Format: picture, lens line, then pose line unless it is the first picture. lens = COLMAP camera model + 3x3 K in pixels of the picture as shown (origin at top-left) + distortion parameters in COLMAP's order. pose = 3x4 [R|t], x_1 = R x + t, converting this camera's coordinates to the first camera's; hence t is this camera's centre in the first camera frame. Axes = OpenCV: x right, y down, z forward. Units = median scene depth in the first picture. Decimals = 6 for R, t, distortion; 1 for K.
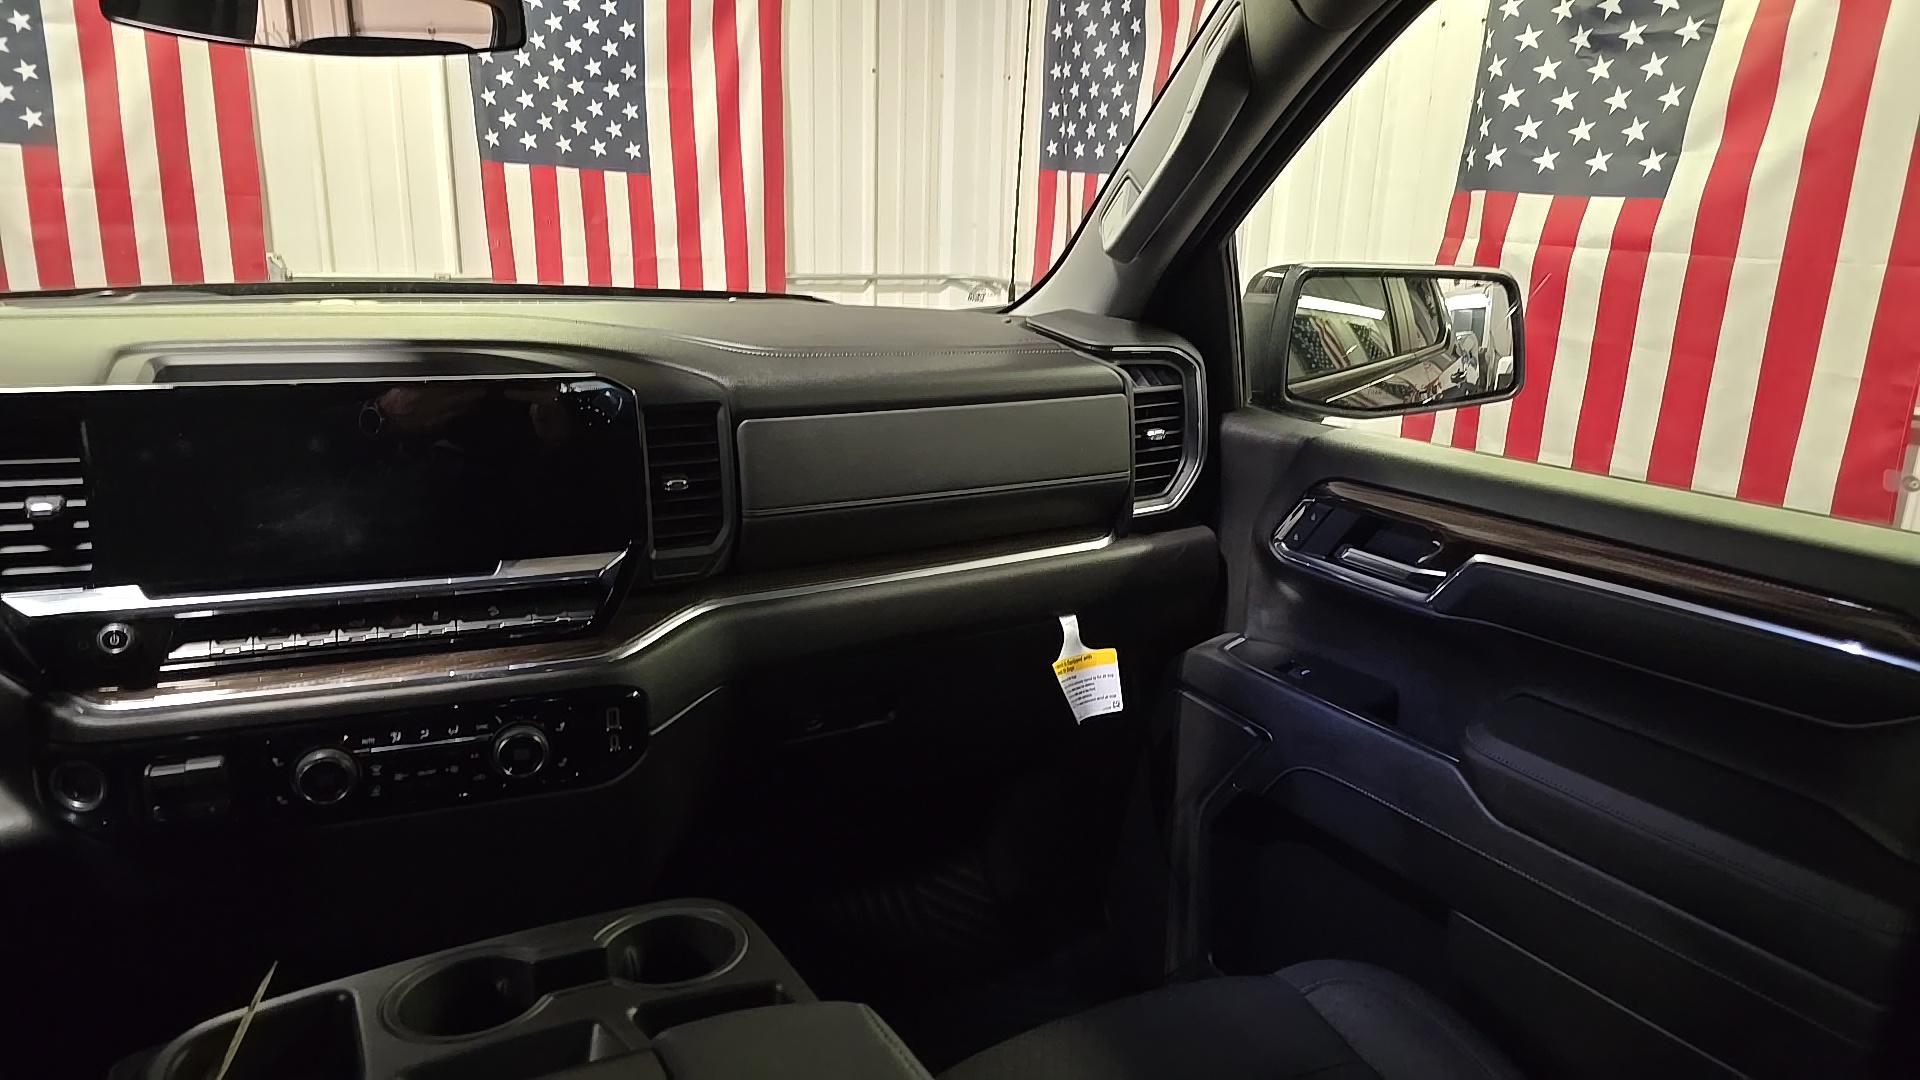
lens RADIAL K [[1275.1, 0, 963.1], [0, 1275.1, 539.9], [0, 0, 1]] dist [0.061487, -0.056494]
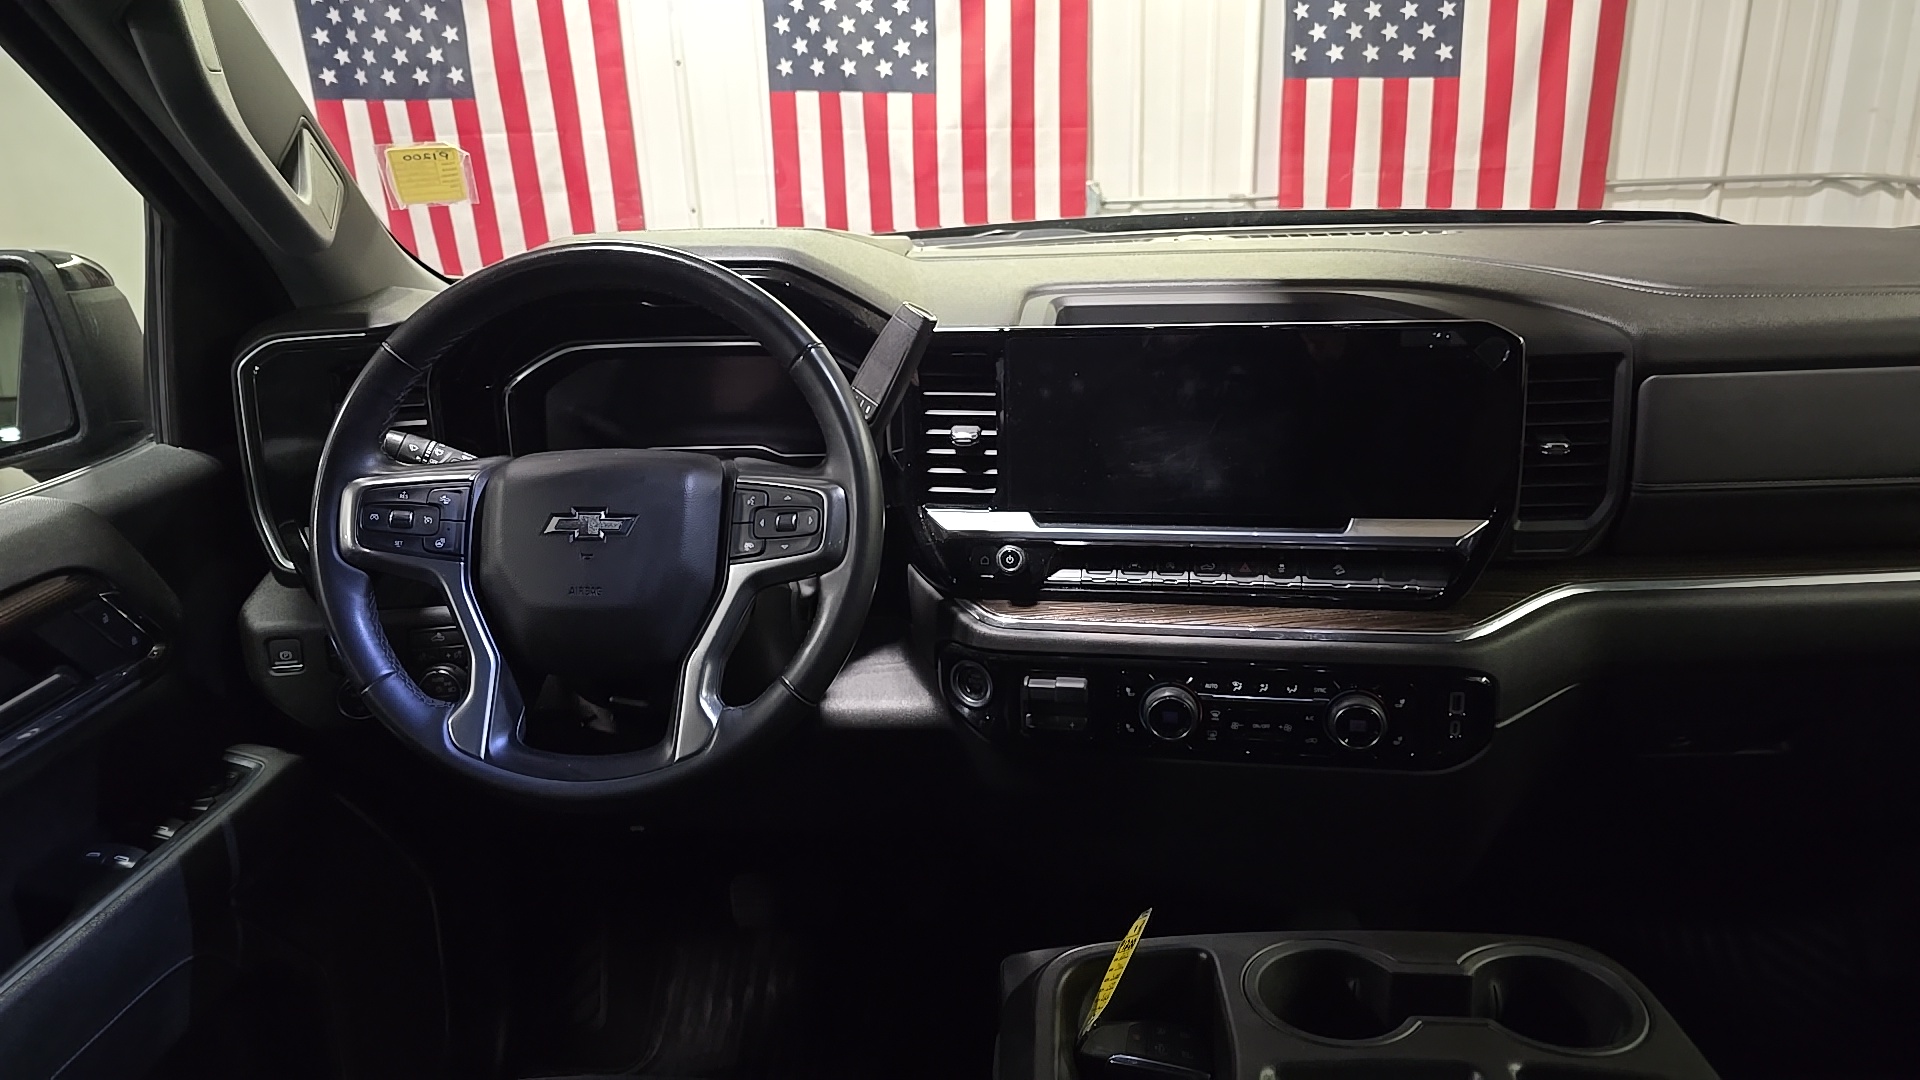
lens RADIAL K [[1275.1, 0, 963.1], [0, 1275.1, 539.9], [0, 0, 1]] dist [0.061487, -0.056494]
pose [[0.850620, 0.112090, -0.513694, -0.120596], [-0.078144, 0.993112, 0.087304, -0.028592], [0.519942, -0.034121, 0.853520, 0.047442]]
